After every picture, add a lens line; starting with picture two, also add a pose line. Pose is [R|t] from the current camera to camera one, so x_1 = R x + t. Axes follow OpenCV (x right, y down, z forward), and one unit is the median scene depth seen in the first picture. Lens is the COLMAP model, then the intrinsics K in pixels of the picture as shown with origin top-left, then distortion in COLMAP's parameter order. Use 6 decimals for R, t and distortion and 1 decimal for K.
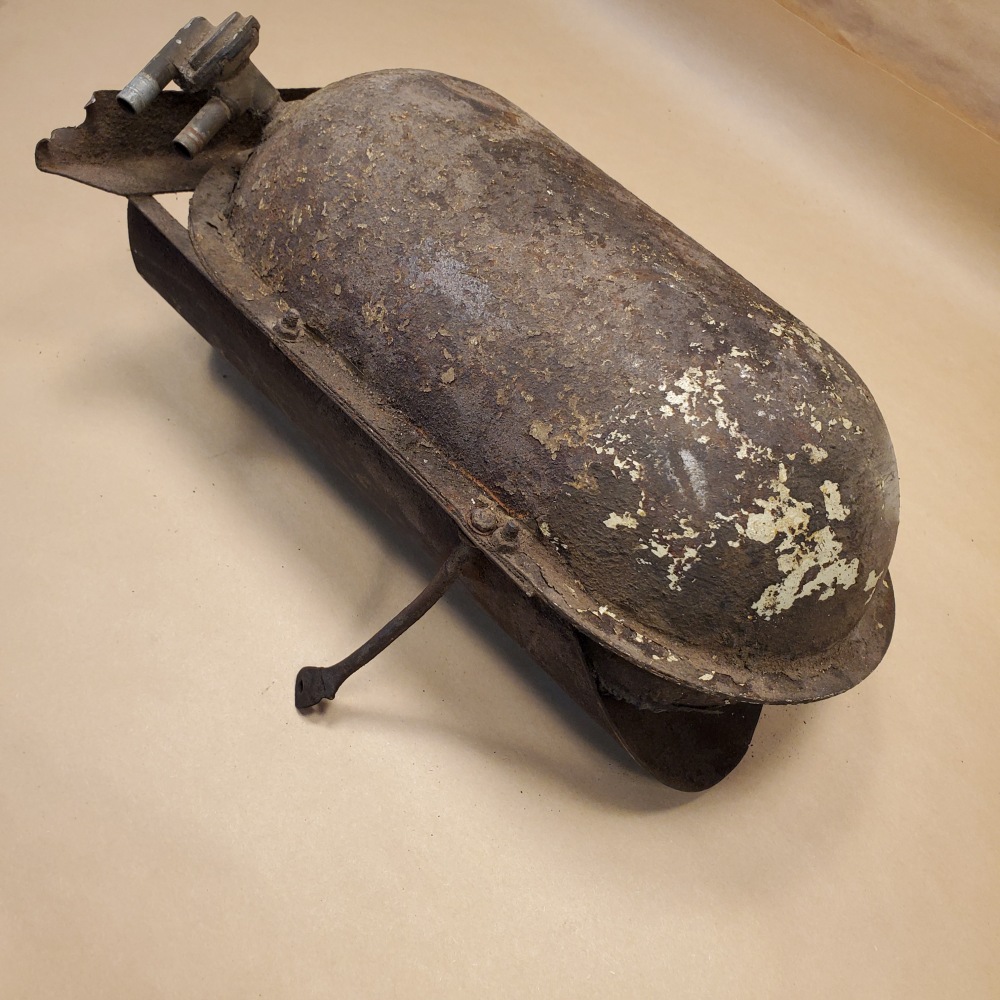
lens RADIAL K [[975.4, 0, 500.0], [0, 975.4, 500.0], [0, 0, 1]] dist [0.240186, -0.537670]
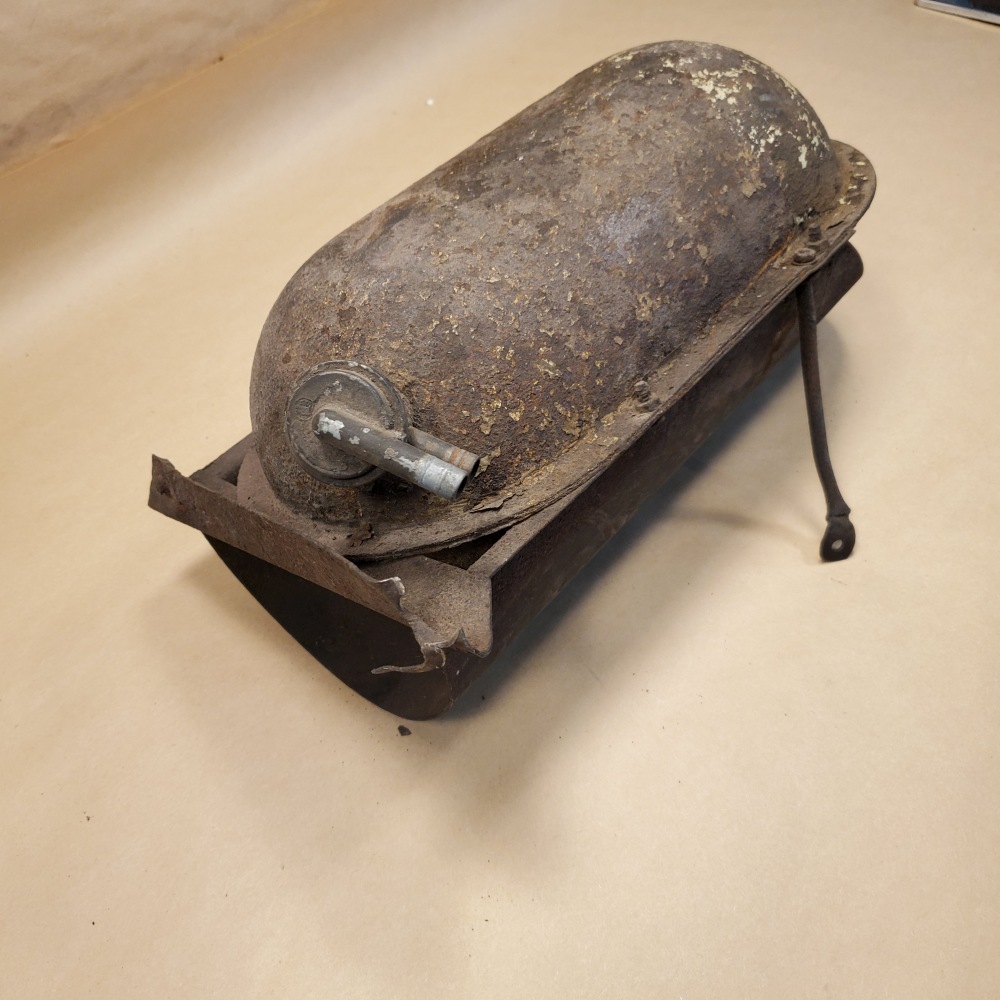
lens RADIAL K [[1036.5, 0, 500.9], [0, 1036.5, 499.0], [0, 0, 1]] dist [0.118769, -0.234921]
pose [[-0.110990, -0.815037, 0.568678, -0.907732], [0.850819, 0.217792, 0.478199, -0.808235], [-0.513604, 0.536918, 0.669276, 0.473475]]
